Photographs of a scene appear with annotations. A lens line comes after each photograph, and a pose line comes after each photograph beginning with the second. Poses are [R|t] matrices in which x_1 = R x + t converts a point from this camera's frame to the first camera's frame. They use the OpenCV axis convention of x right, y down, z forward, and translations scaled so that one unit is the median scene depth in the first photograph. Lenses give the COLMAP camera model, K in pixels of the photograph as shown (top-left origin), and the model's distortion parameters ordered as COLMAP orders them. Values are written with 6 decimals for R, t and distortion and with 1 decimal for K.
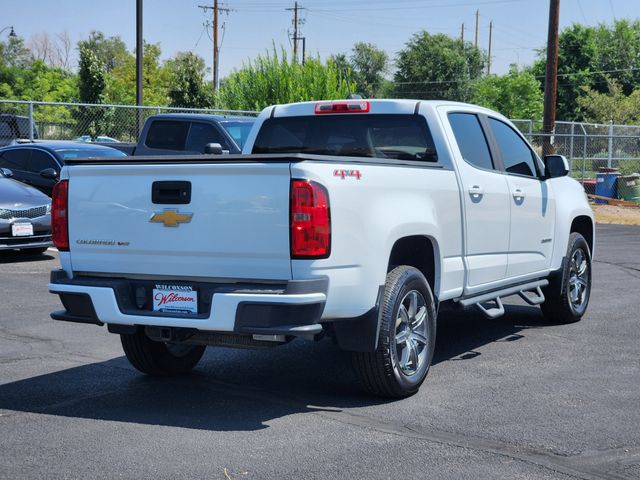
lens RADIAL K [[1360.2, 0, 321.3], [0, 1360.2, 209.0], [0, 0, 1]] dist [-0.961759, 9.310965]
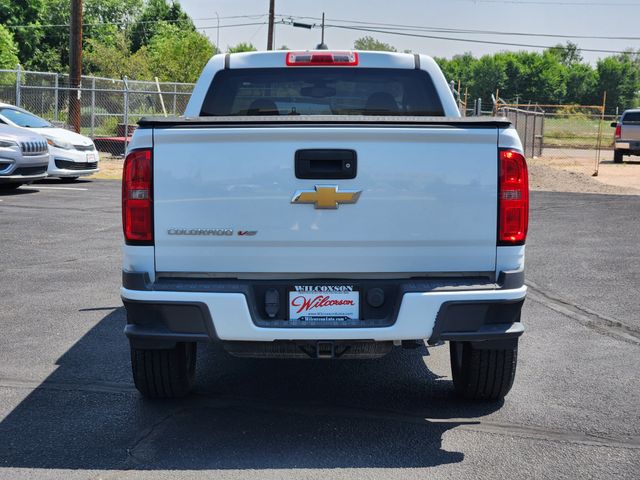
lens RADIAL K [[1360.2, 0, 321.3], [0, 1360.2, 209.0], [0, 0, 1]] dist [-0.961759, 9.310965]
pose [[0.889308, -0.024447, 0.456654, -0.461969], [0.009064, 0.999316, 0.035846, -0.014533], [-0.457218, -0.027739, 0.888922, 0.312709]]
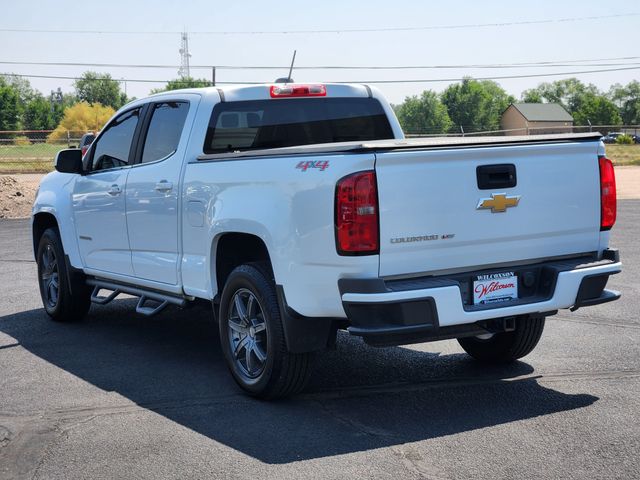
lens RADIAL K [[1360.2, 0, 321.3], [0, 1360.2, 209.0], [0, 0, 1]] dist [-0.961759, 9.310965]
pose [[0.557098, -0.068660, 0.827604, -0.963173], [0.066995, 0.997044, 0.037620, -0.033261], [-0.827740, 0.034487, 0.560051, 0.564674]]
